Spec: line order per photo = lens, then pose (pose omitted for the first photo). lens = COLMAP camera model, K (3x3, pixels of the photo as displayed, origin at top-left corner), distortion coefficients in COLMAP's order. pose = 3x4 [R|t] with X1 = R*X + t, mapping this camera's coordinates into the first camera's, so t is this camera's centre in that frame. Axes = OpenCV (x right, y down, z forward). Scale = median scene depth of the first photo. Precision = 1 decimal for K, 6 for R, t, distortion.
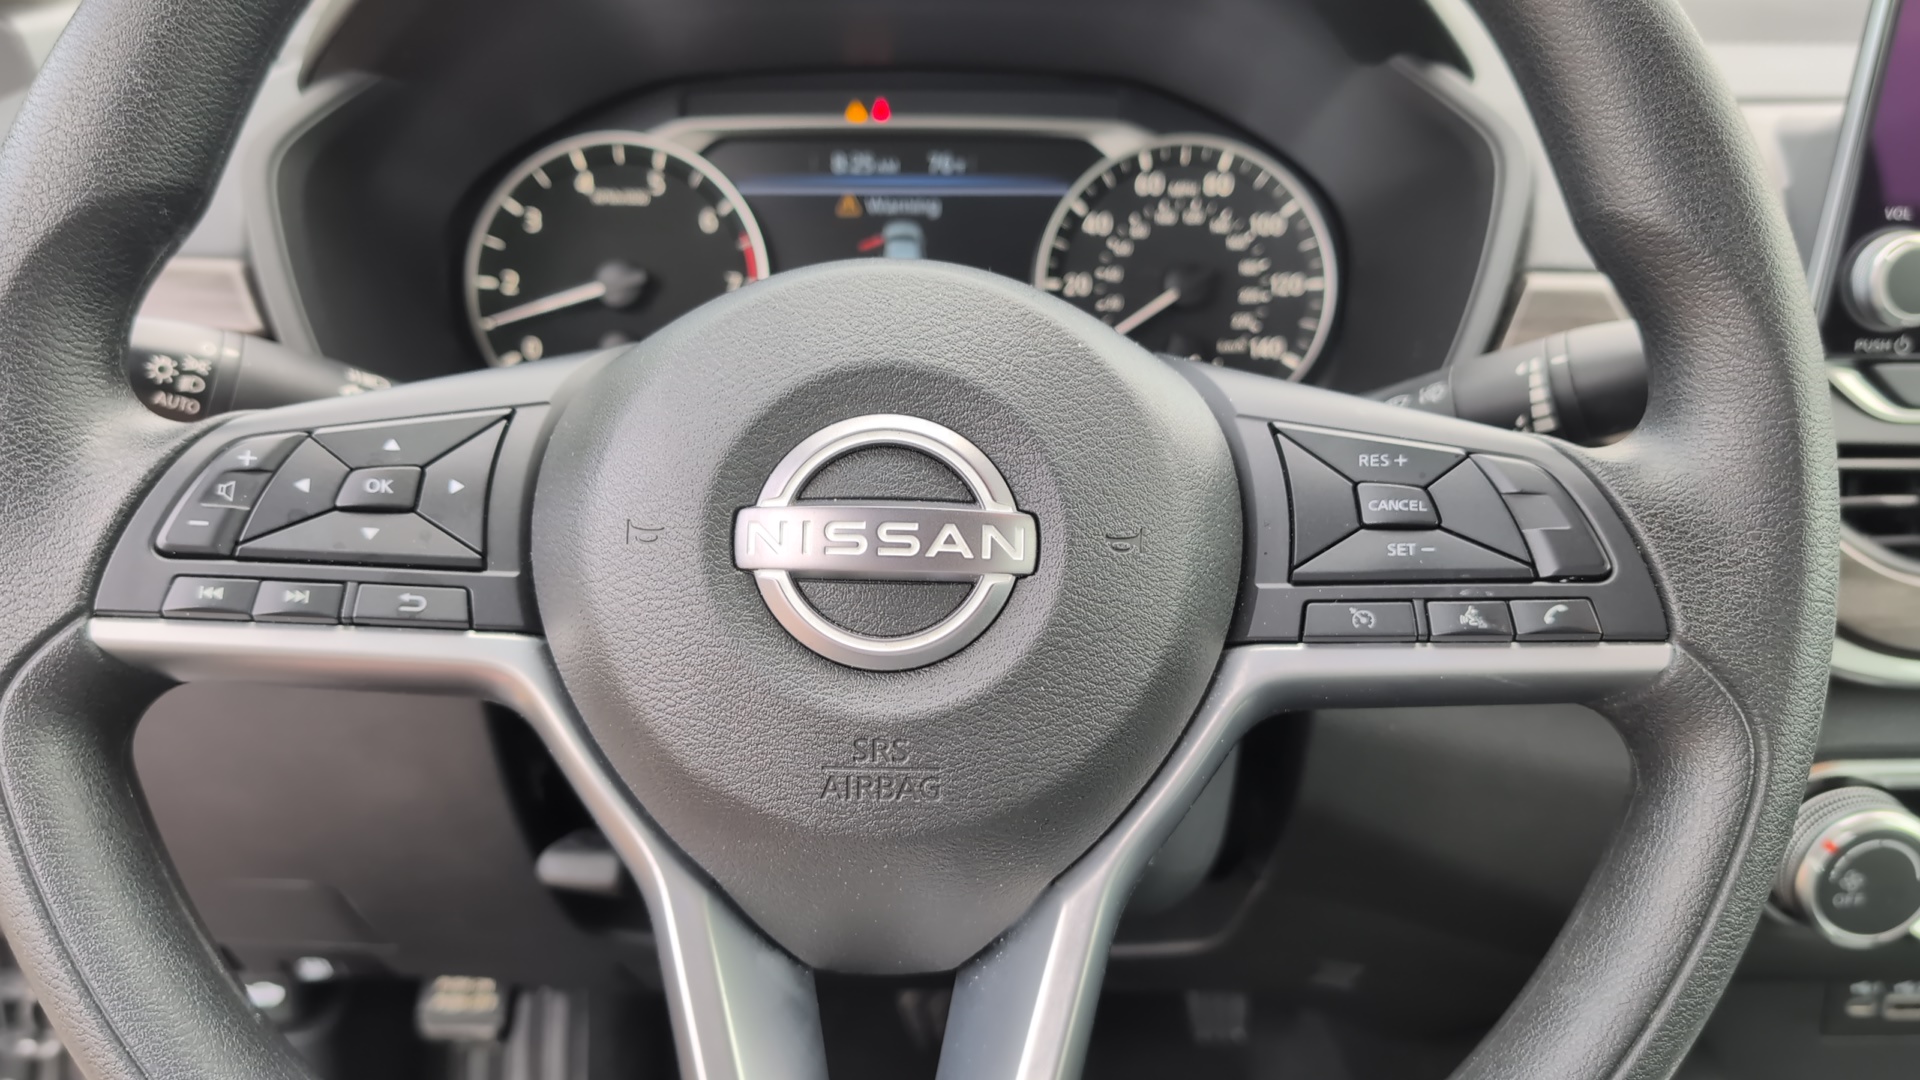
lens RADIAL K [[1605.8, 0, 956.9], [0, 1605.8, 584.8], [0, 0, 1]] dist [0.039206, -0.092128]
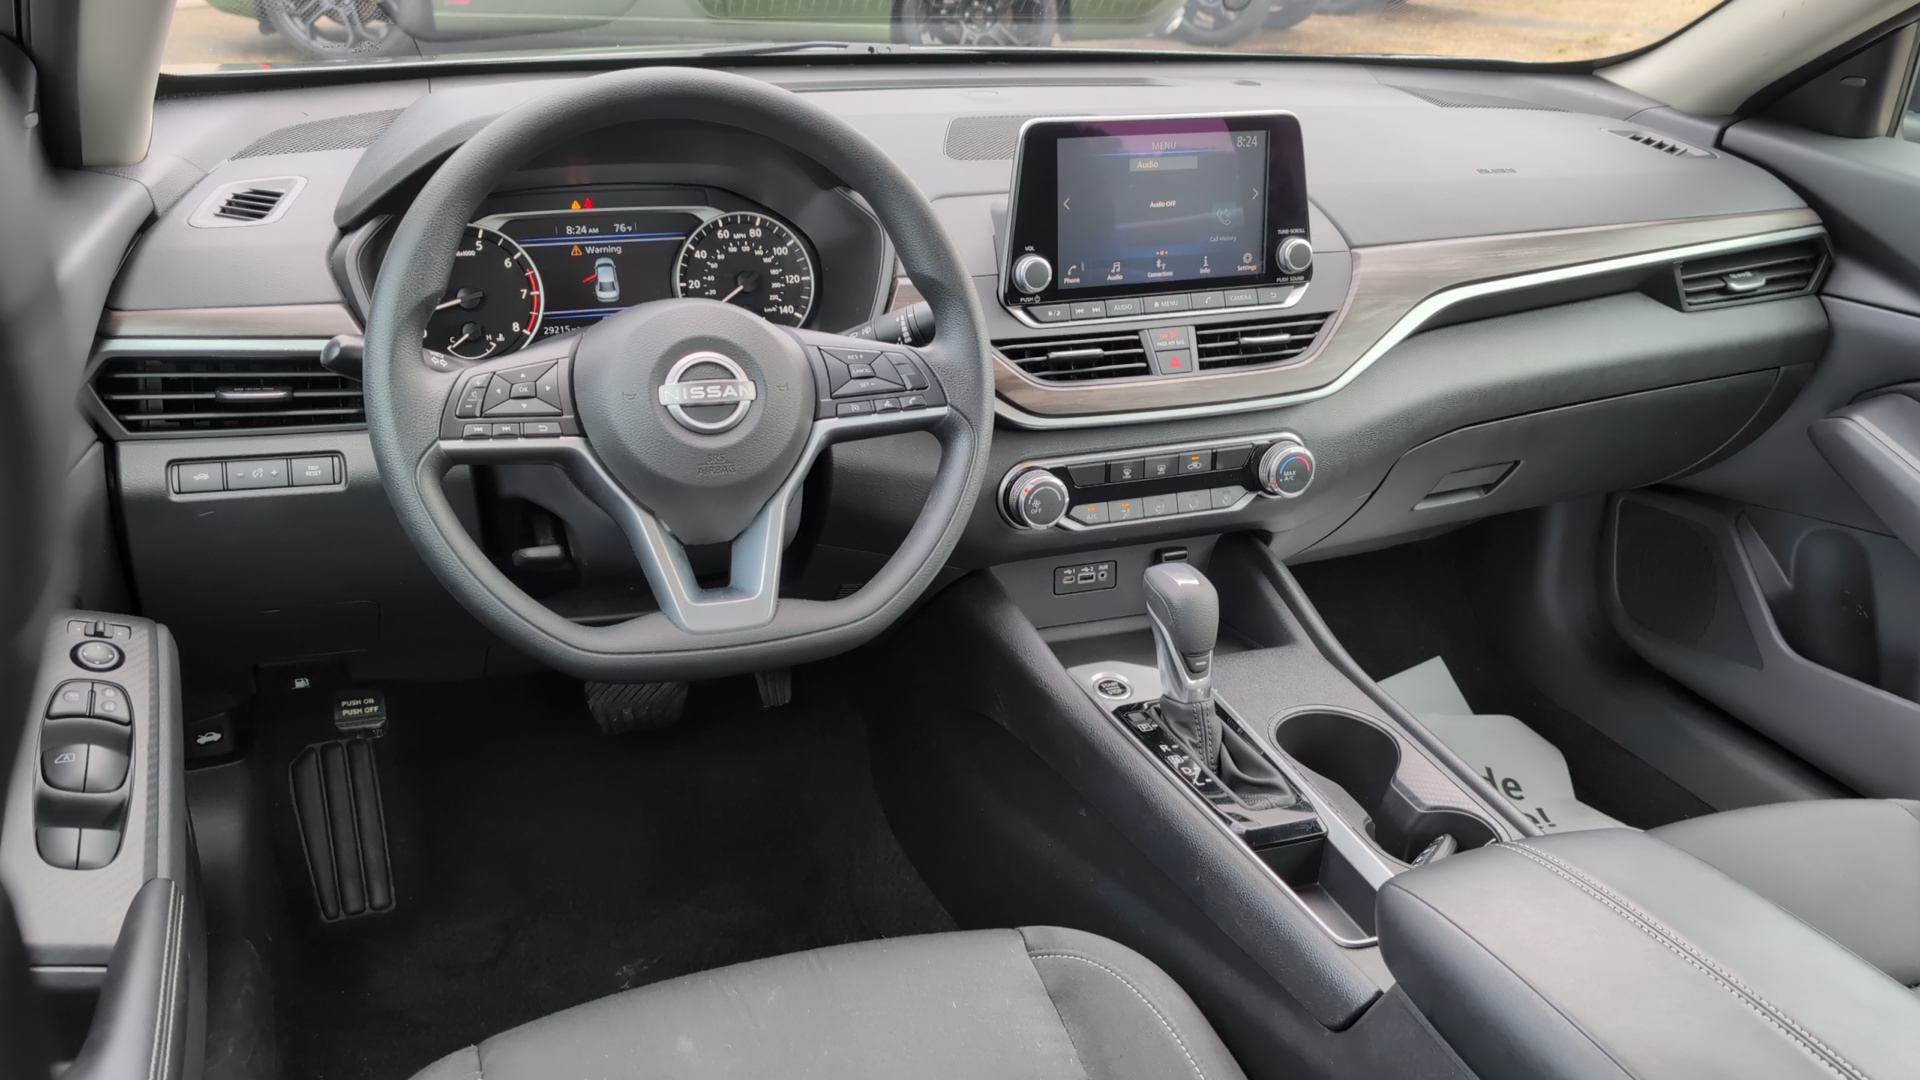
lens RADIAL K [[1612.1, 0, 960.0], [0, 1612.1, 540.0], [0, 0, 1]] dist [0.034015, -0.054648]
pose [[0.935372, -0.108878, 0.336490, -0.345143], [0.100721, 0.994042, 0.041658, 0.090189], [-0.339021, -0.005074, 0.940765, -1.088840]]
